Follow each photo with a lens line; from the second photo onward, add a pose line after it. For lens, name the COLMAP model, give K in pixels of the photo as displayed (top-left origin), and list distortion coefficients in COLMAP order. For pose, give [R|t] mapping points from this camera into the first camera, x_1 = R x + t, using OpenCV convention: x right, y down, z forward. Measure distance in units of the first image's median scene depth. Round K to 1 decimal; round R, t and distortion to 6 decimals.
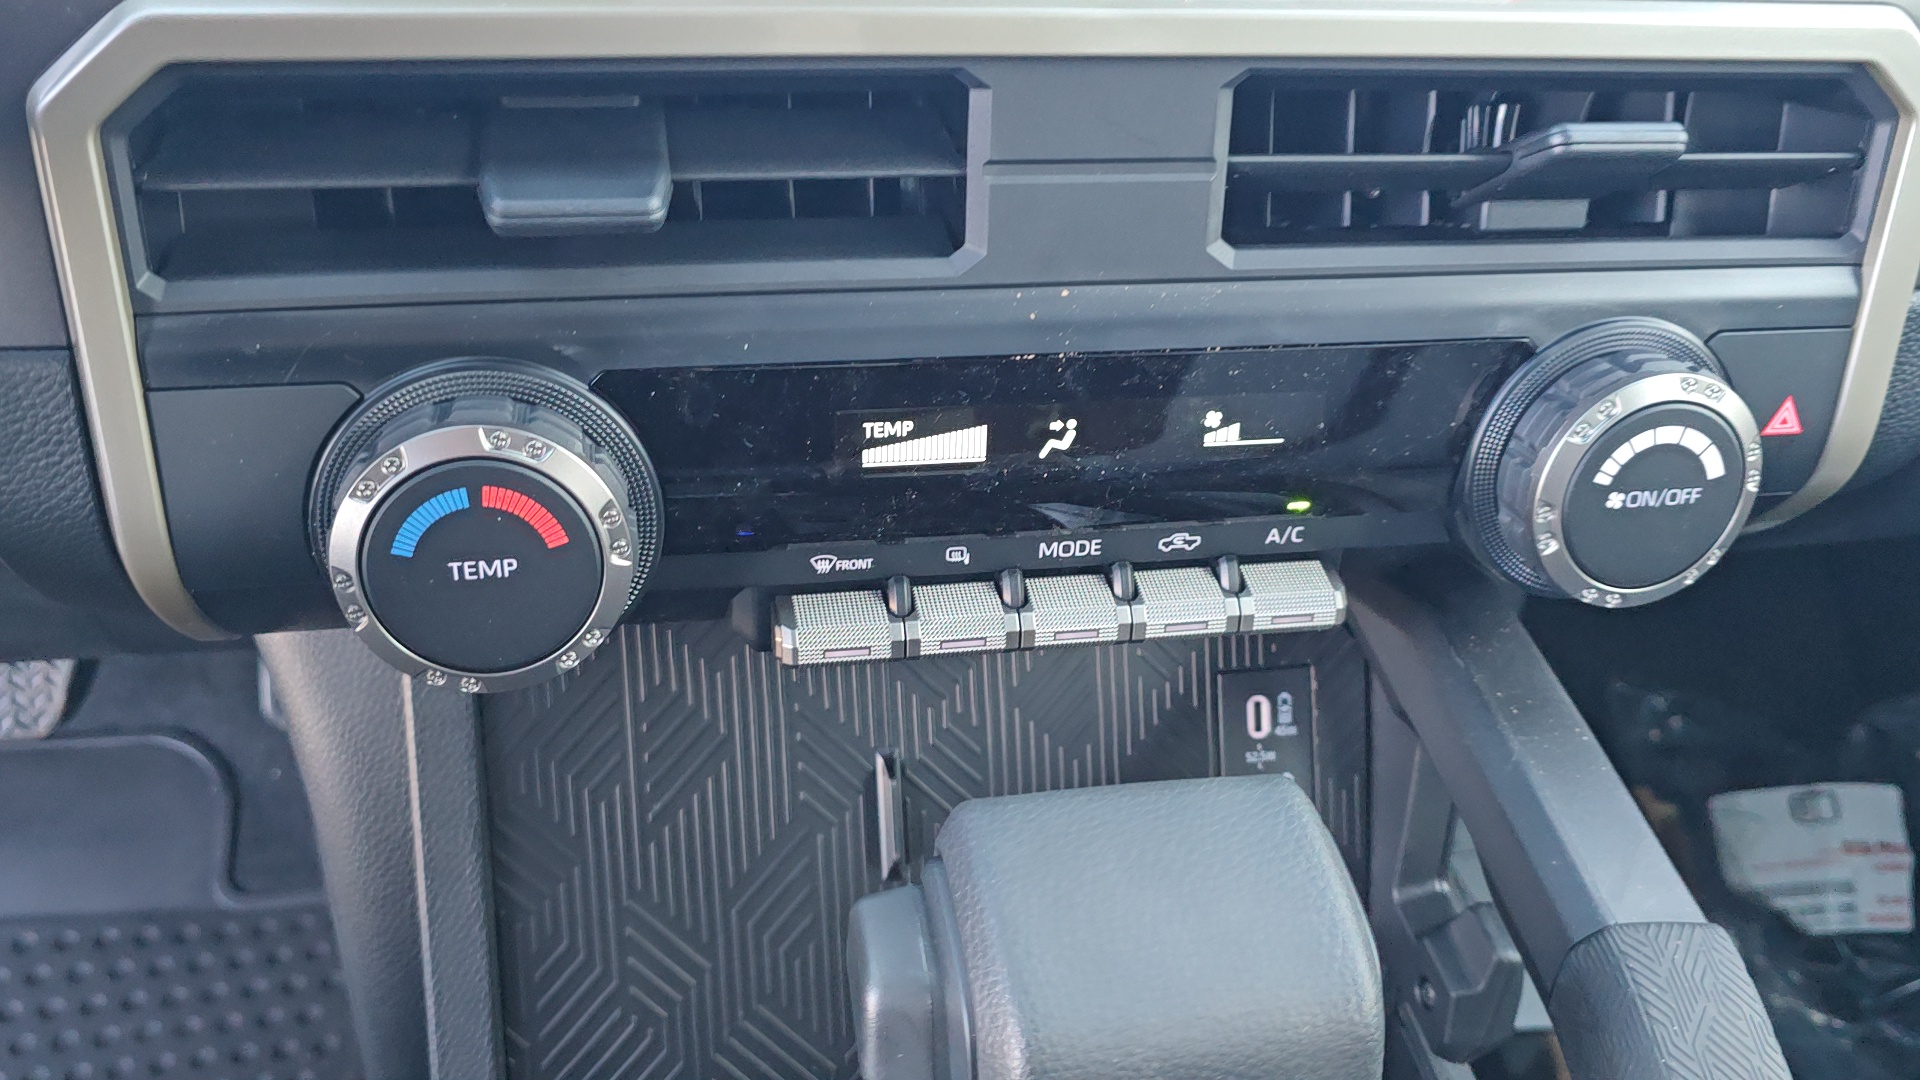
lens RADIAL K [[1597.5, 0, 958.3], [0, 1597.5, 476.6], [0, 0, 1]] dist [-0.001598, 0.000398]
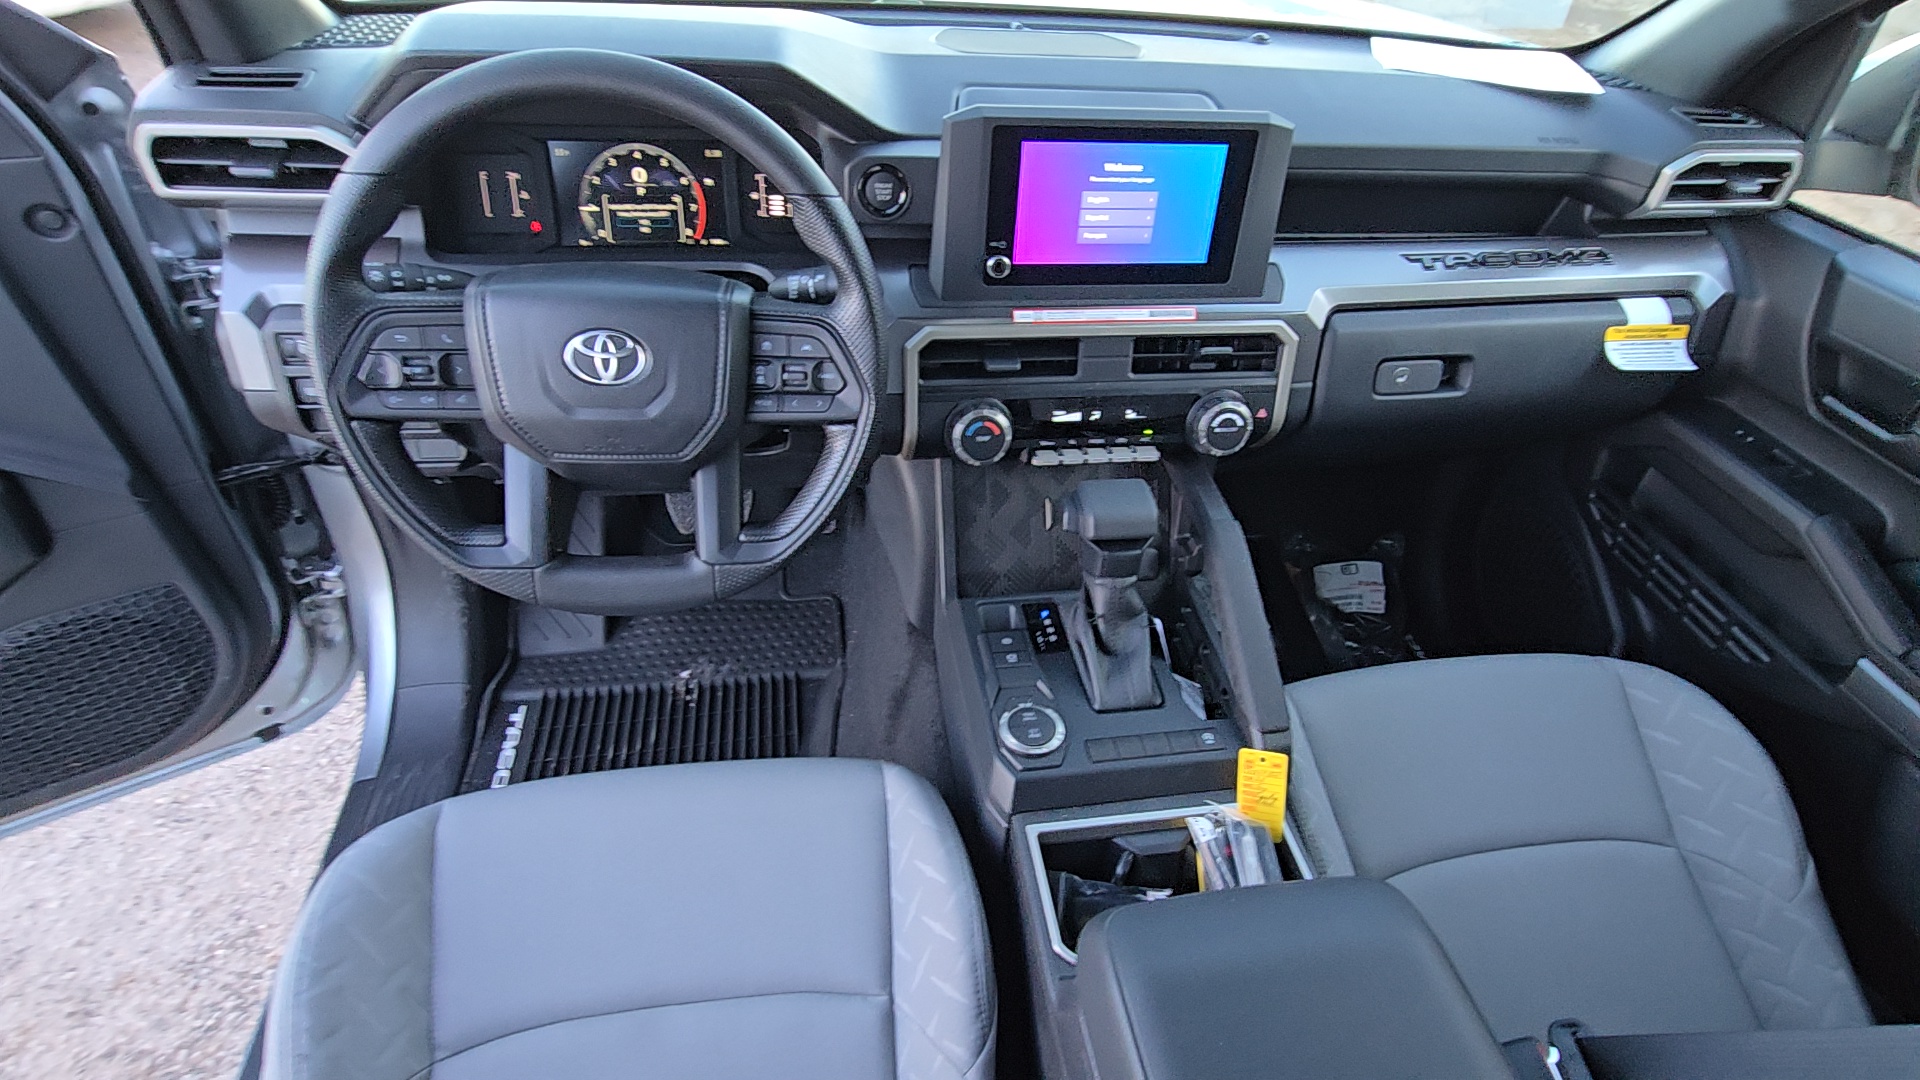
lens RADIAL K [[962.6, 0, 968.7], [0, 962.6, 541.7], [0, 0, 1]] dist [0.000872, 0.000780]
pose [[0.999692, 0.006566, -0.023935, -0.228089], [-0.005373, 0.998755, 0.049593, 0.198795], [0.024231, -0.049449, 0.998483, -1.760149]]
